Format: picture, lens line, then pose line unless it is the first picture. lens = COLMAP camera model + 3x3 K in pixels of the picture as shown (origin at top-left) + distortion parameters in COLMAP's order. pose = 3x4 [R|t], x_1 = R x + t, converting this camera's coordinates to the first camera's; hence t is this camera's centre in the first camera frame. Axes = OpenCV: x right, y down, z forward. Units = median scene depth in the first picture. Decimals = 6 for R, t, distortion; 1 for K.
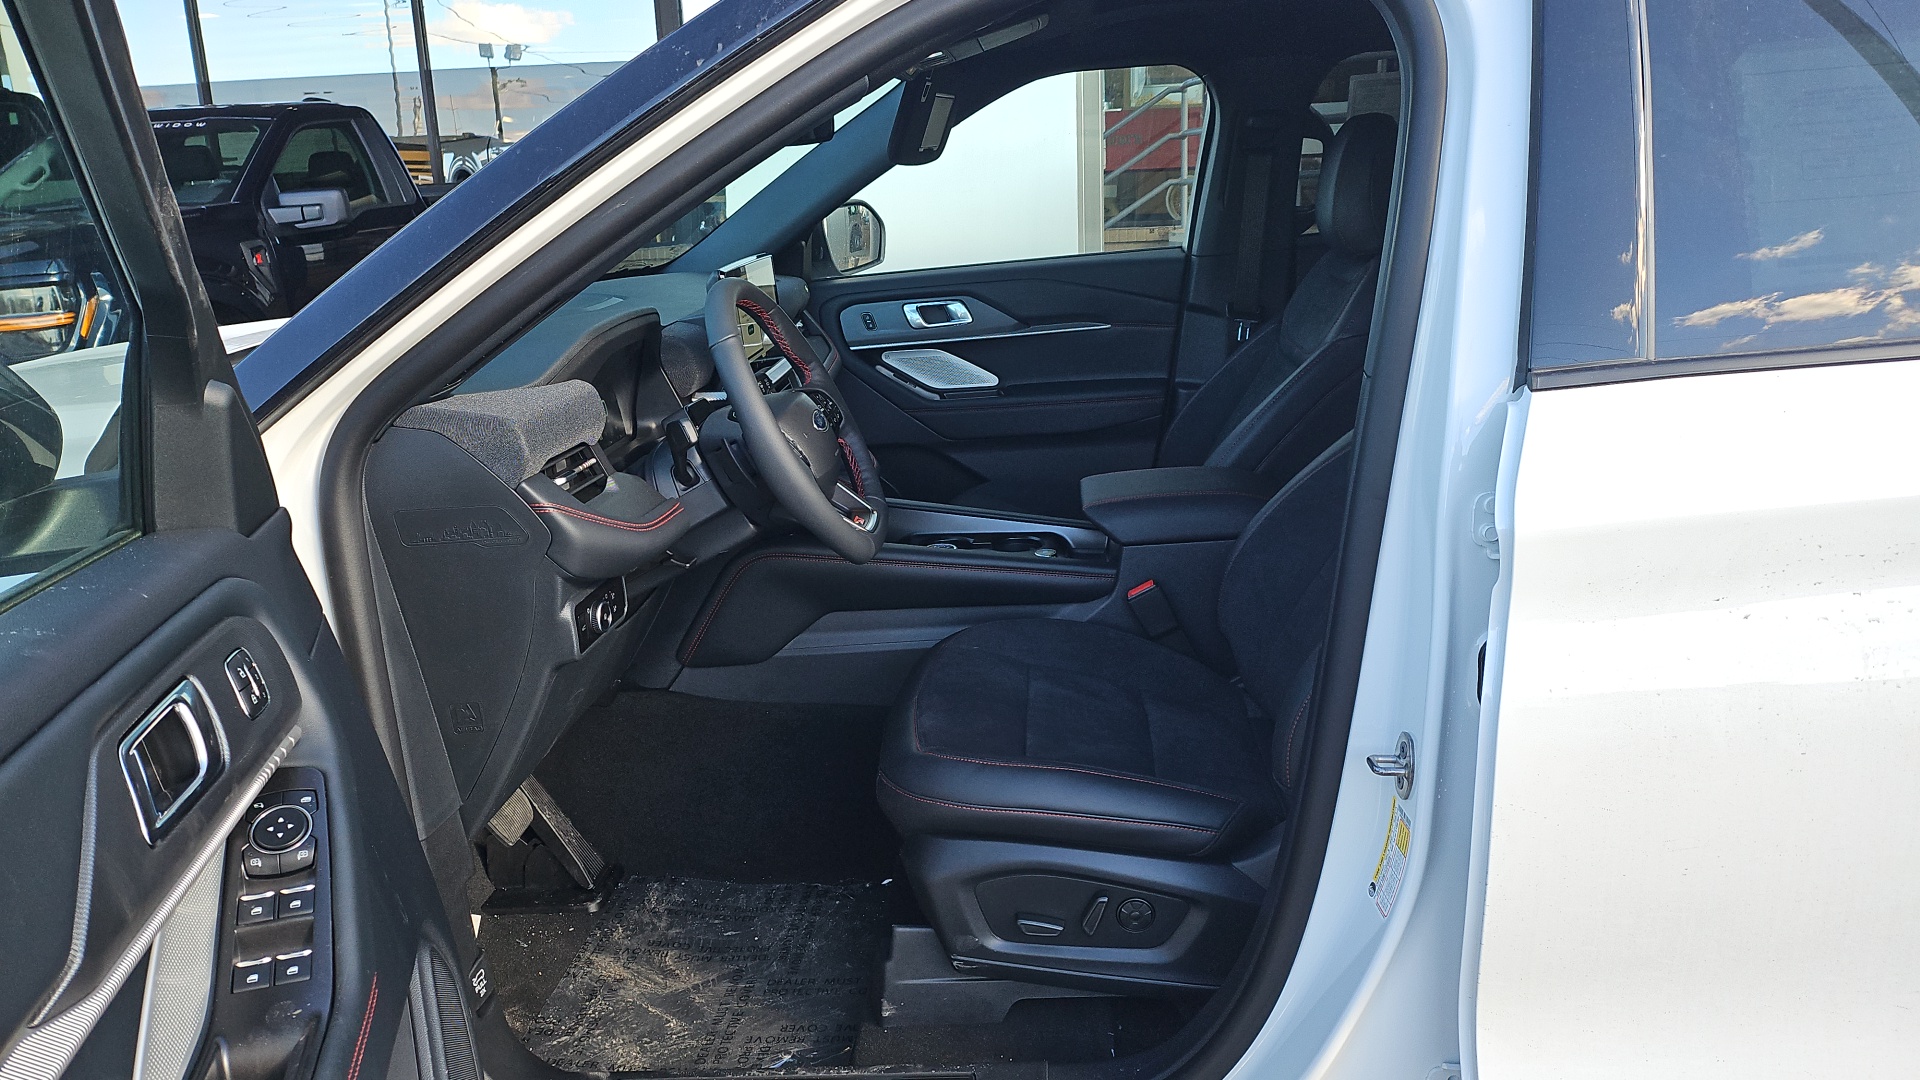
lens RADIAL K [[1166.8, 0, 993.8], [0, 1166.8, 487.8], [0, 0, 1]] dist [0.074986, -0.052705]
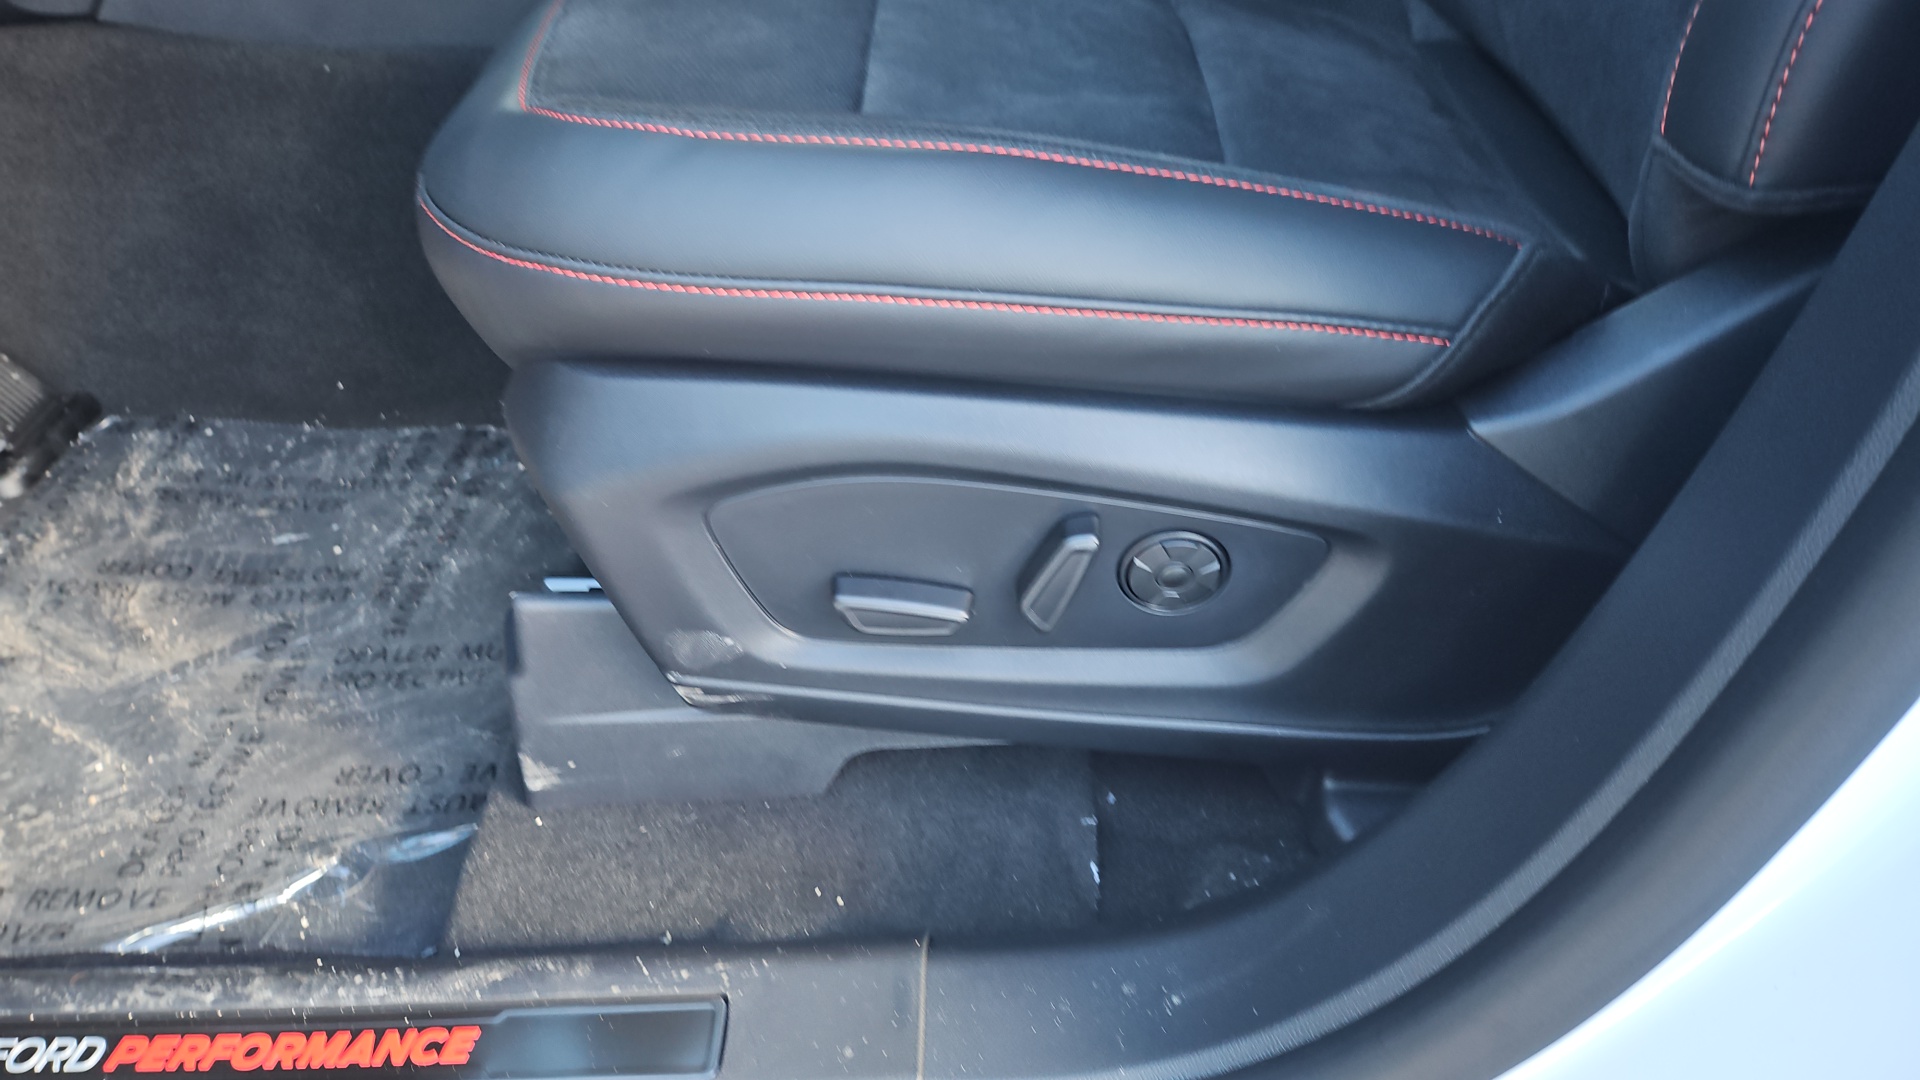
lens RADIAL K [[1166.8, 0, 993.8], [0, 1166.8, 487.8], [0, 0, 1]] dist [0.074986, -0.052705]
pose [[0.998588, -0.040519, 0.034361, 0.050412], [0.020488, 0.890453, 0.454614, 0.162417], [-0.049017, -0.453268, 0.890026, 0.628566]]
